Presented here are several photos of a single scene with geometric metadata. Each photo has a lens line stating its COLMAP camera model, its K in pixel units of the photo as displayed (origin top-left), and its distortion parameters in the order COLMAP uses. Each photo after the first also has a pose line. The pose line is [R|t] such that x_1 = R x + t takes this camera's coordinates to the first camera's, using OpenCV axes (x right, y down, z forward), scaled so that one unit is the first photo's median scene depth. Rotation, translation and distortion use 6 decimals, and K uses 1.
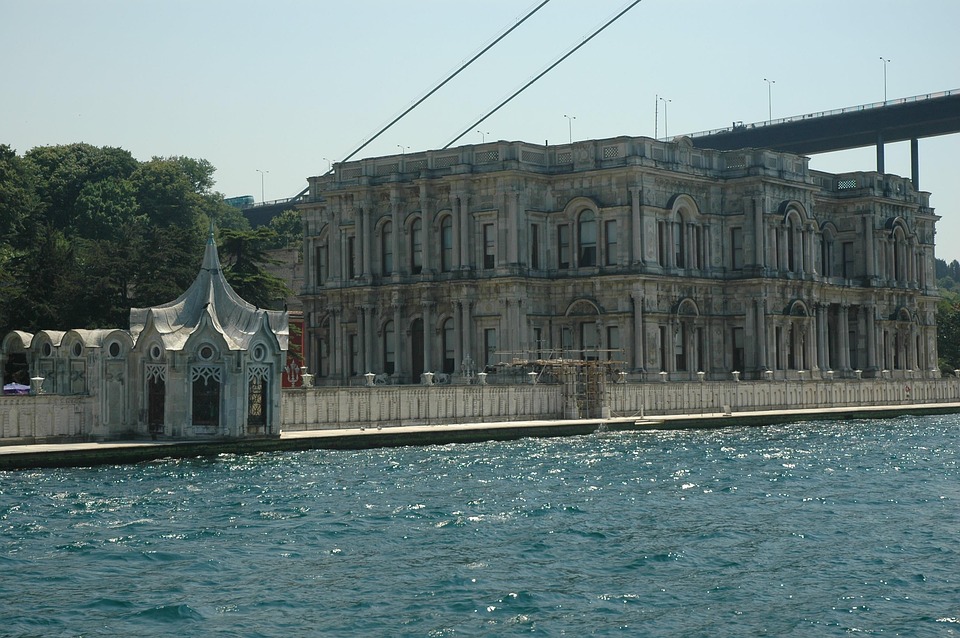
lens RADIAL K [[1426.6, 0, 478.5], [0, 1426.6, 296.6], [0, 0, 1]] dist [0.043818, 0.109923]
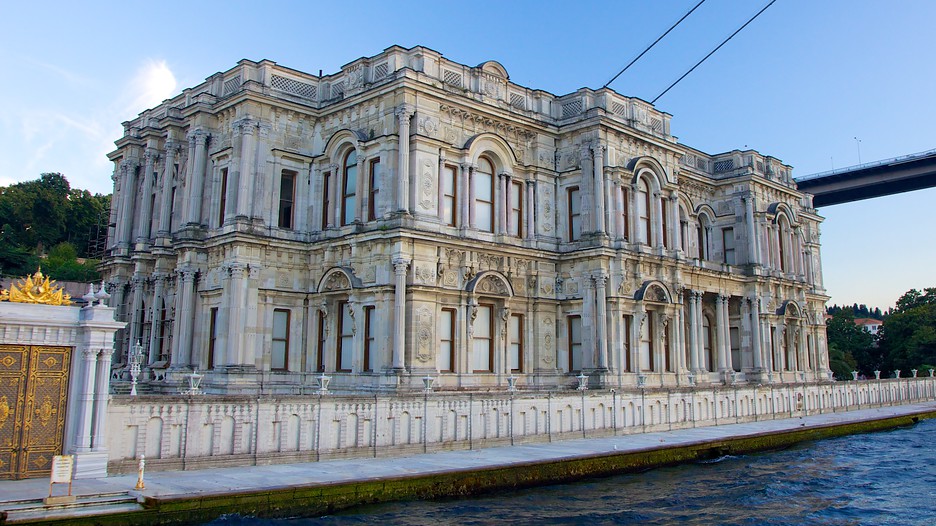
lens RADIAL K [[848.0, 0, 471.3], [0, 848.0, 171.7], [0, 0, 1]] dist [-0.108008, 0.013121]
pose [[0.996904, -0.001762, -0.078610, 0.167245], [-0.012114, 0.984372, -0.175683, 0.026665], [0.077691, 0.176091, 0.981303, 0.557776]]
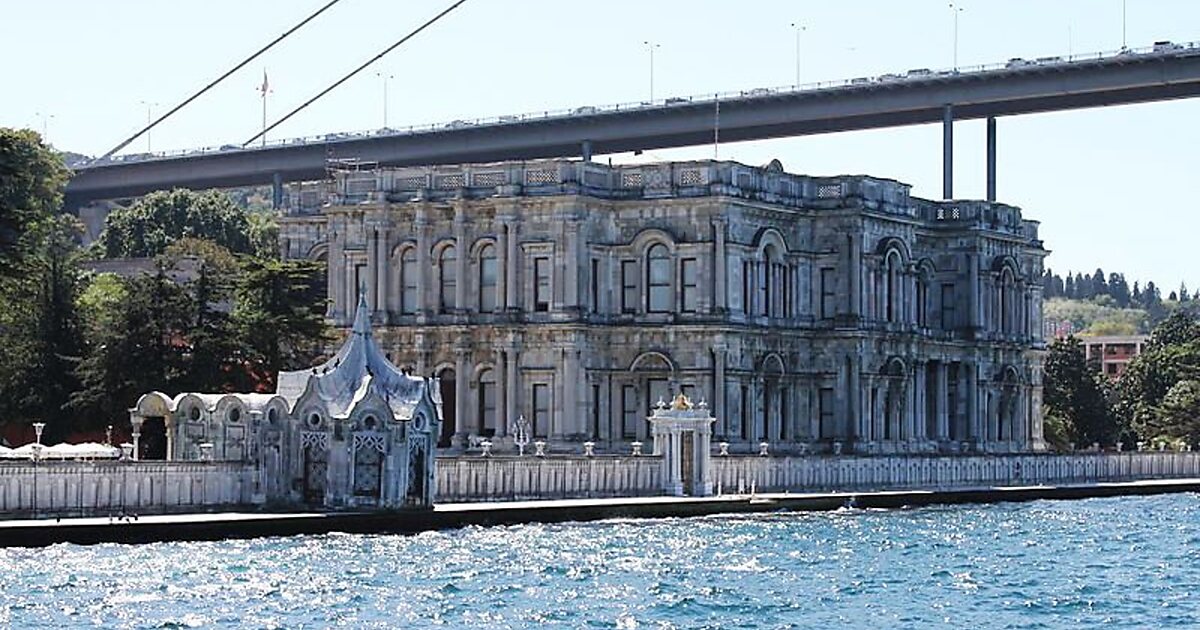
lens RADIAL K [[2101.5, 0, 574.6], [0, 2101.5, 315.8], [0, 0, 1]] dist [0.028341, -0.056110]
pose [[0.993666, 0.028077, 0.108814, -0.102719], [-0.028369, 0.999597, 0.001141, -0.018484], [-0.108738, -0.004221, 0.994061, -0.210858]]
